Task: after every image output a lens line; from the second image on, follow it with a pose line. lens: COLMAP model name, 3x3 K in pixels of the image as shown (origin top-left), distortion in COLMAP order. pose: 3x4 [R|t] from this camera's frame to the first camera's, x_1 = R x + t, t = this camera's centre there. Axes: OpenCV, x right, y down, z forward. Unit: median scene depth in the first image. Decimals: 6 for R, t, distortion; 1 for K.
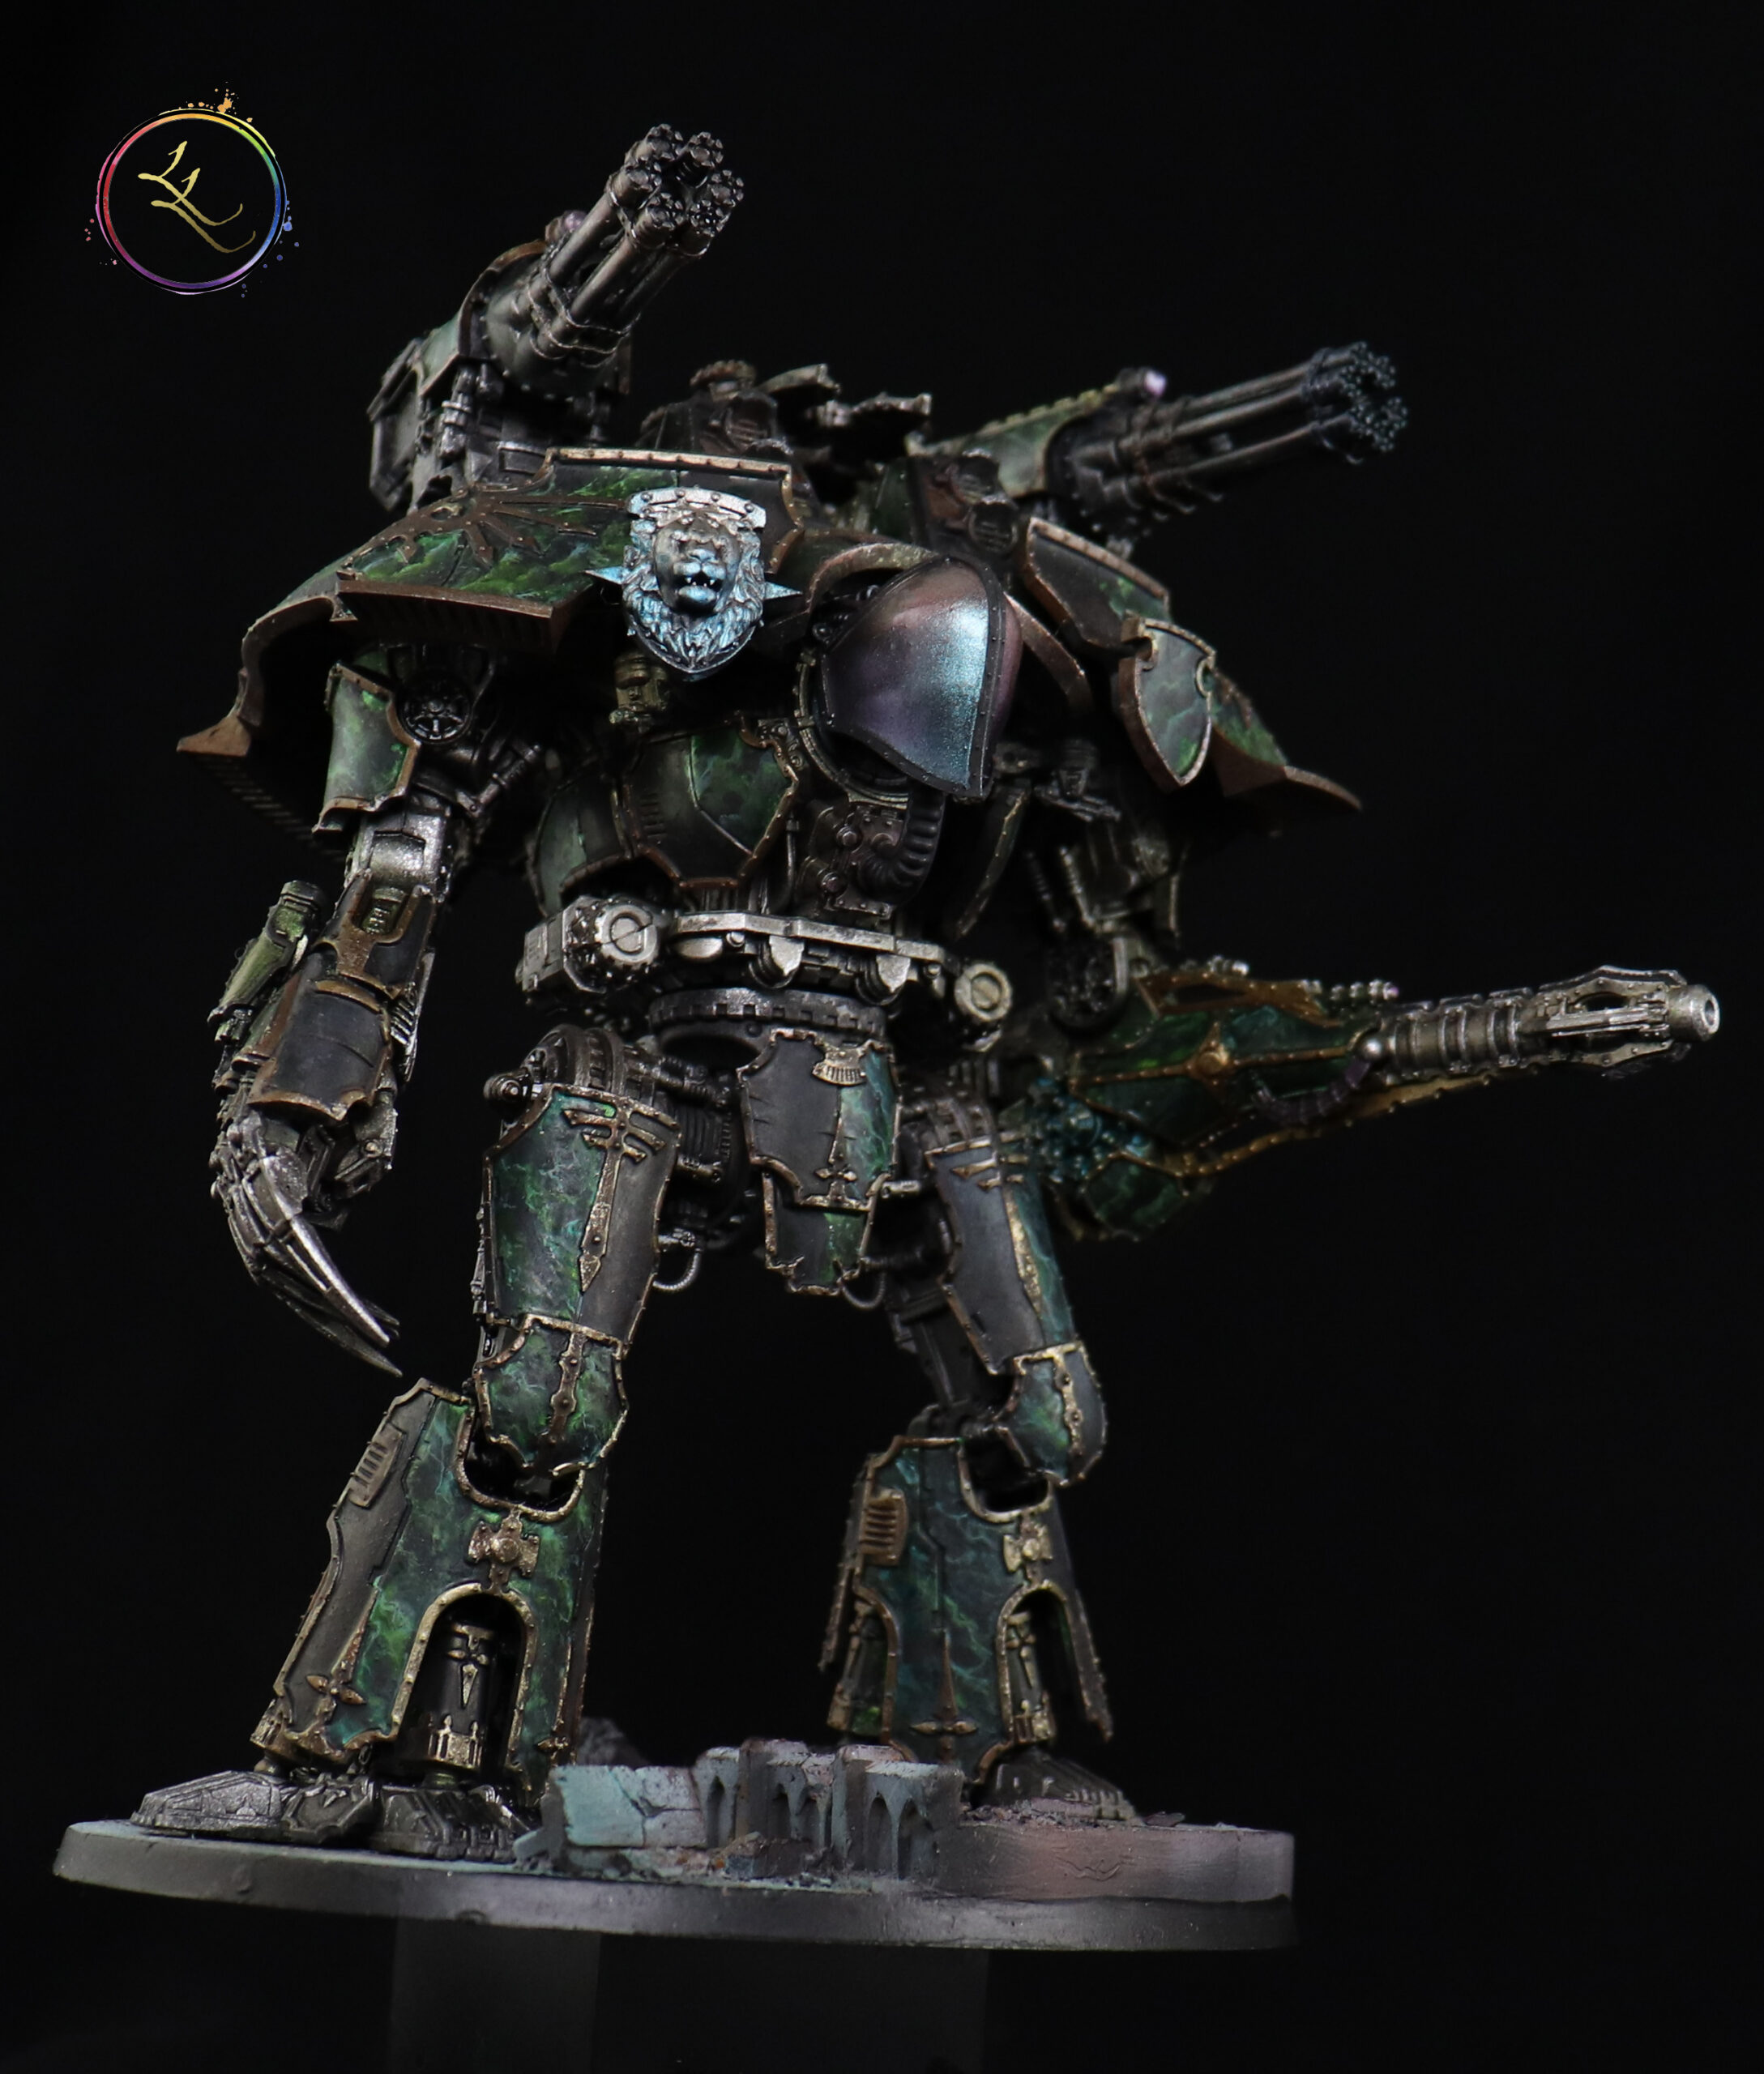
lens RADIAL K [[3672.4, 0, 883.1], [0, 3672.4, 1093.6], [0, 0, 1]] dist [-0.178622, 0.025803]
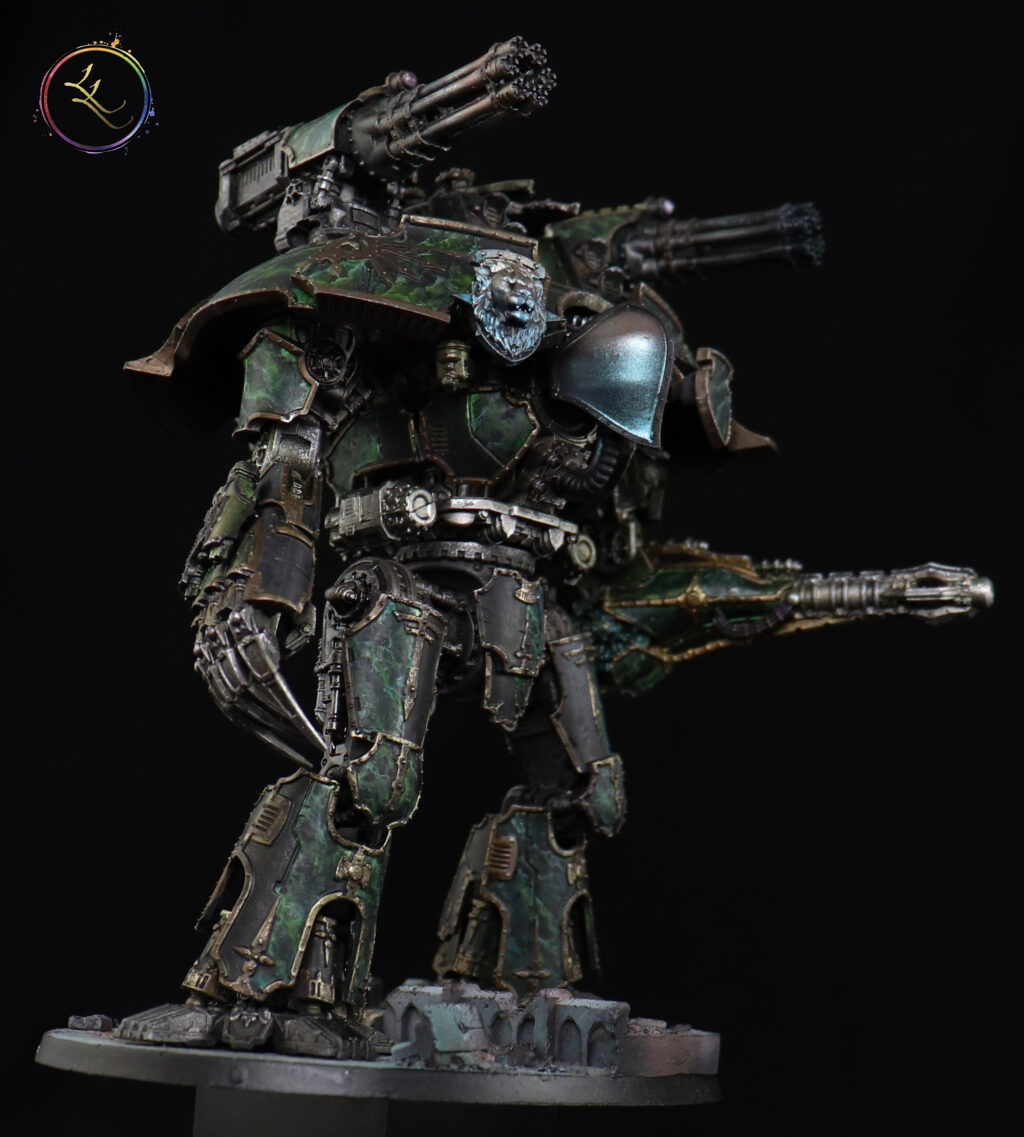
lens RADIAL K [[2155.8, 0, 589.4], [0, 2155.8, 608.6], [0, 0, 1]] dist [-0.175851, -0.019623]
pose [[0.939925, 0.057107, 0.336571, -0.325940], [-0.064816, 0.997829, 0.011704, -0.013481], [-0.335172, -0.032816, 0.941585, 0.041992]]
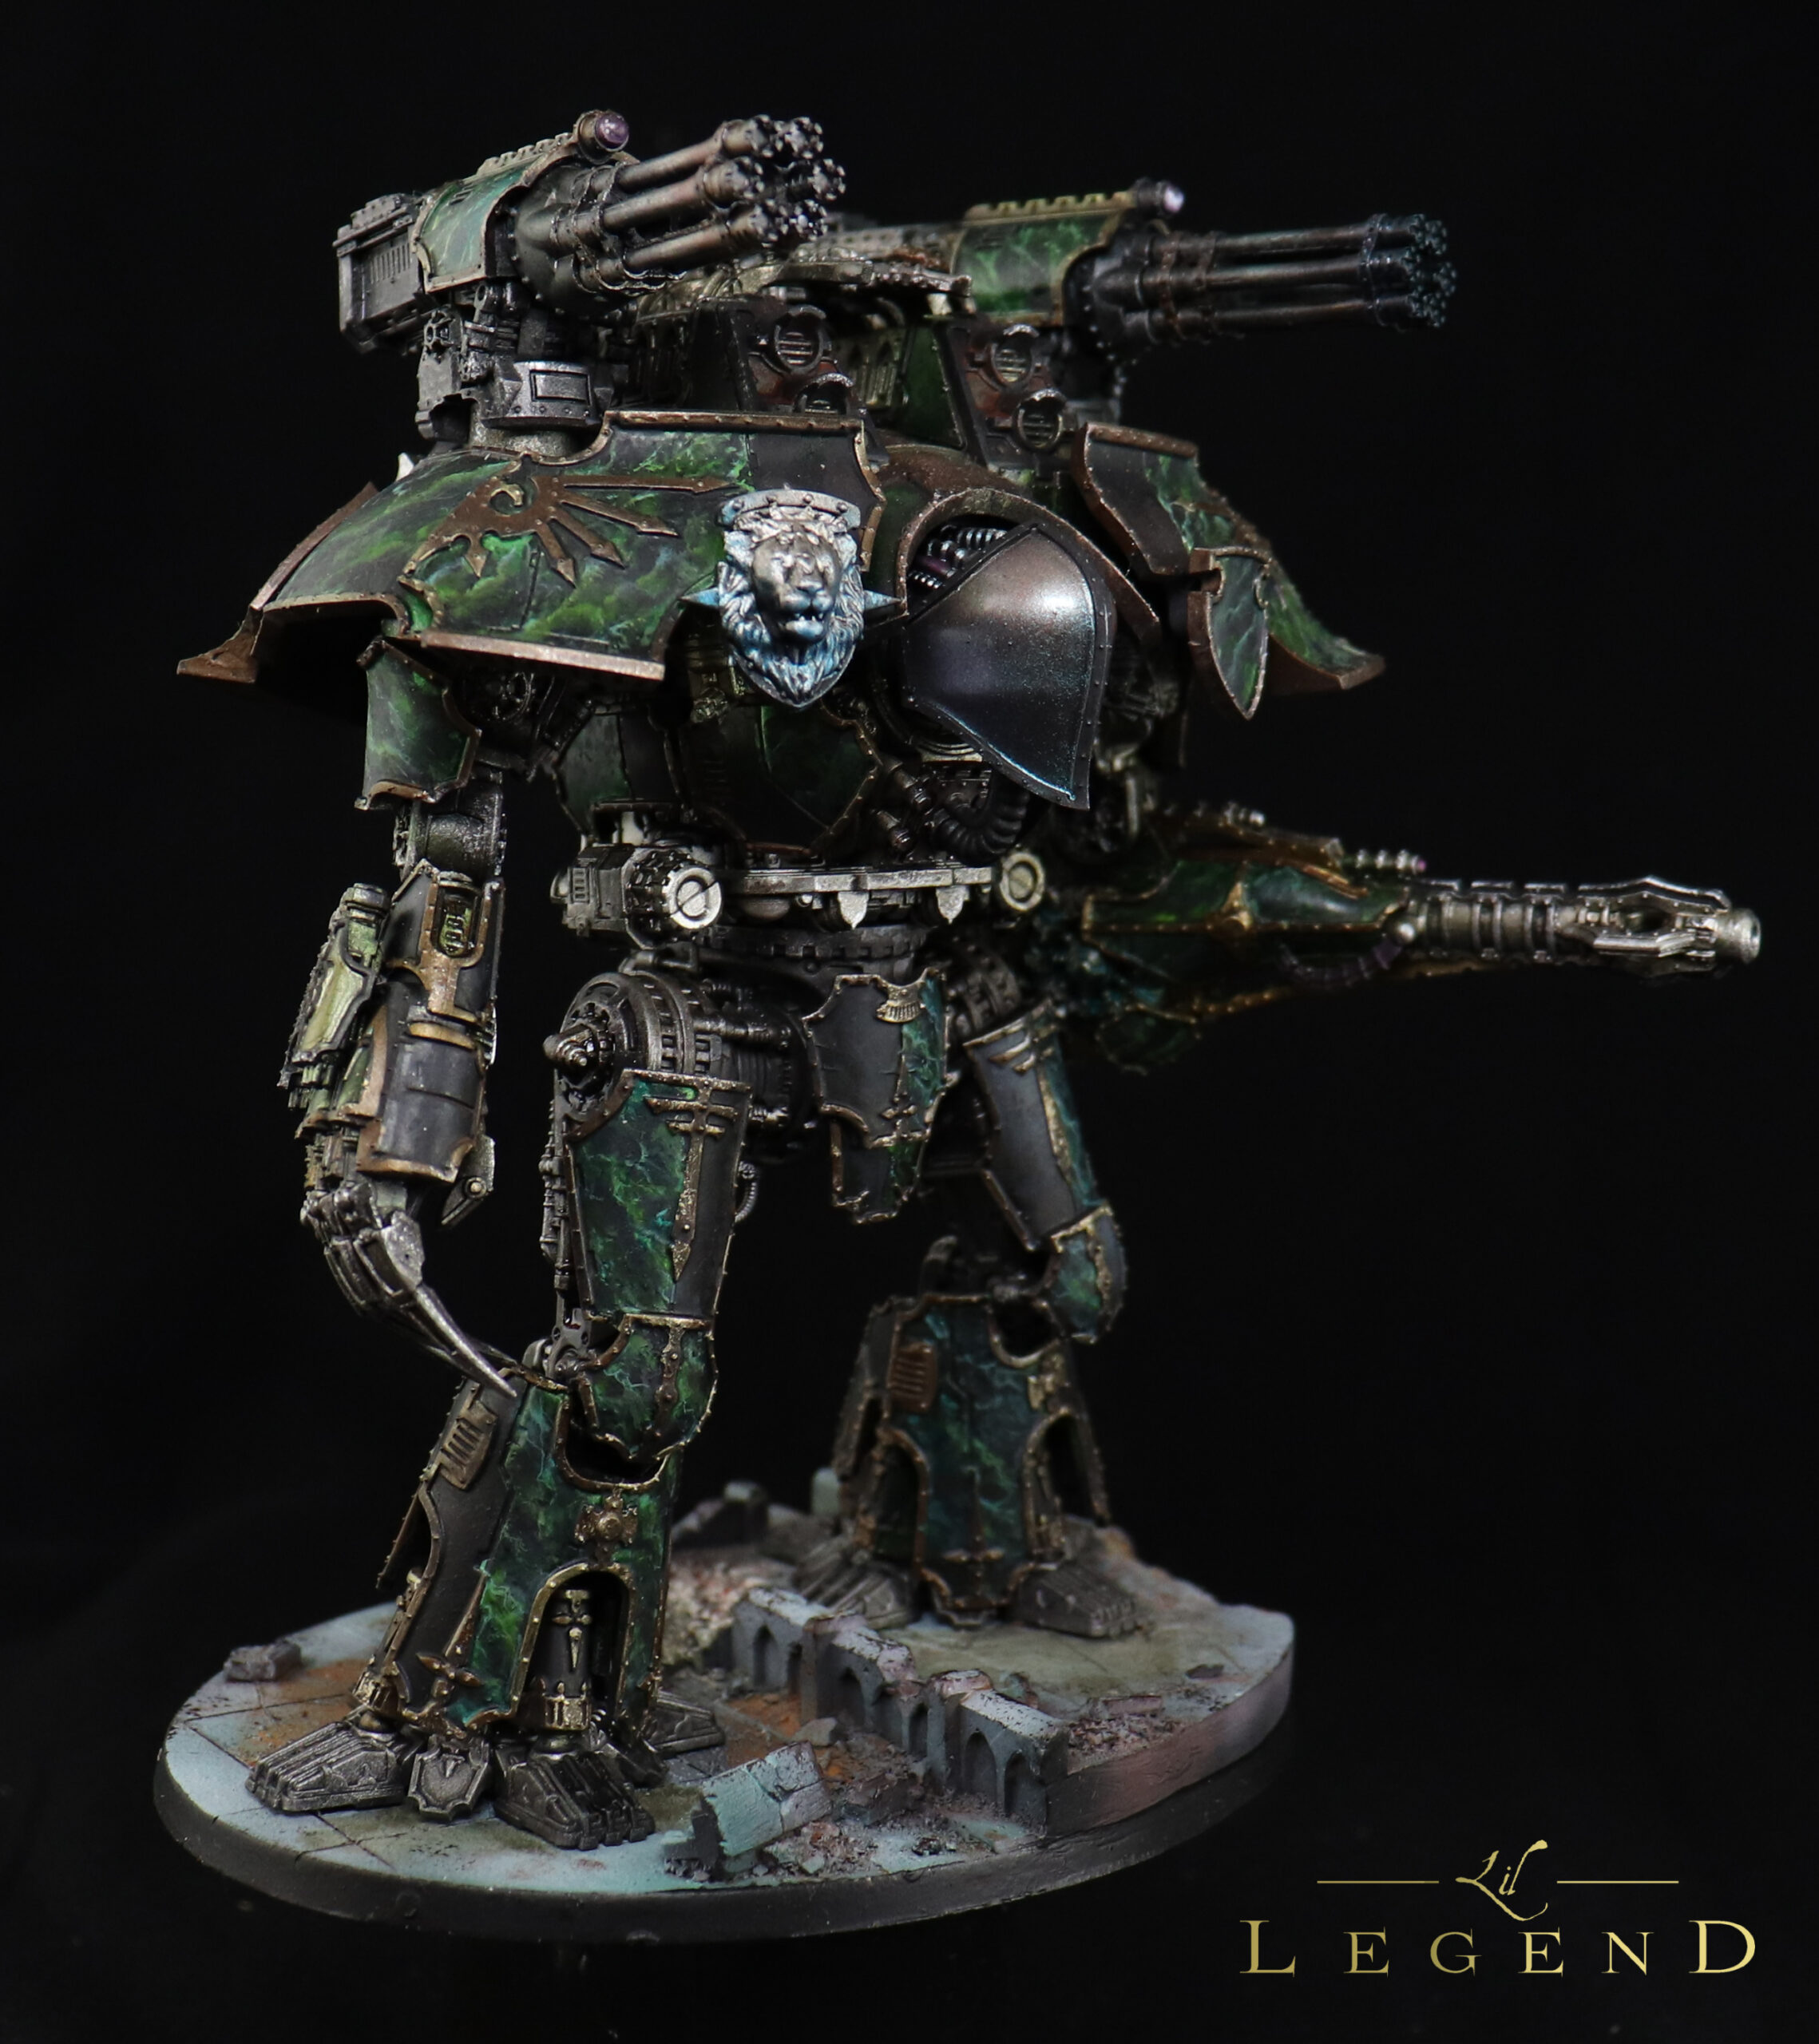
lens RADIAL K [[3601.7, 0, 841.9], [0, 3601.7, 1020.0], [0, 0, 1]] dist [-0.199799, 0.066258]
pose [[0.989304, -0.049196, 0.137322, -0.162409], [0.005095, 0.952490, 0.304526, -0.301300], [-0.145780, -0.300569, 0.942553, 0.086840]]
